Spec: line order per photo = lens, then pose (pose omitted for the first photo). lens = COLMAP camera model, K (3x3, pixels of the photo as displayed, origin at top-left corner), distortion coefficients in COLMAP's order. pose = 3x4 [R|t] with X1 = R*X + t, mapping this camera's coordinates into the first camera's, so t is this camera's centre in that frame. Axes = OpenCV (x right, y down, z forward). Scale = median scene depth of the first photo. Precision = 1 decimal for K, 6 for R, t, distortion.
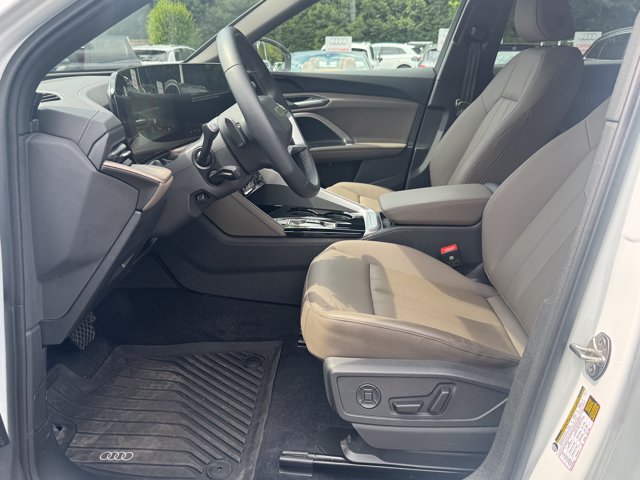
lens RADIAL K [[531.8, 0, 320.3], [0, 531.8, 239.5], [0, 0, 1]] dist [-0.008925, -0.005681]
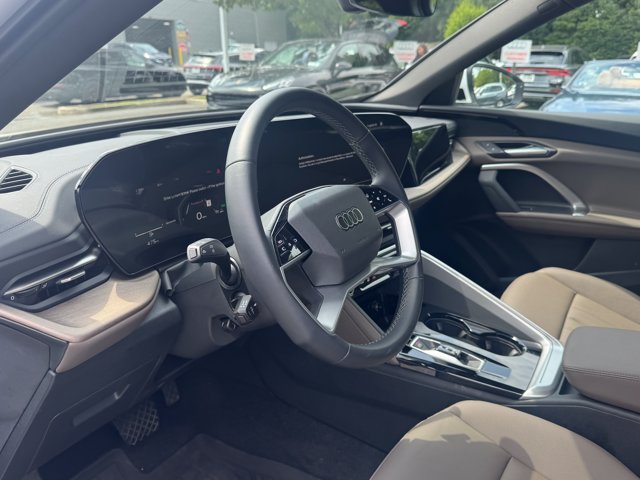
lens RADIAL K [[531.8, 0, 319.5], [0, 531.8, 238.4], [0, 0, 1]] dist [-0.008925, -0.005681]
pose [[0.868681, 0.160765, -0.468559, 0.093495], [-0.164227, 0.985844, 0.033781, -0.118286], [0.467357, 0.047606, 0.882786, 0.225749]]
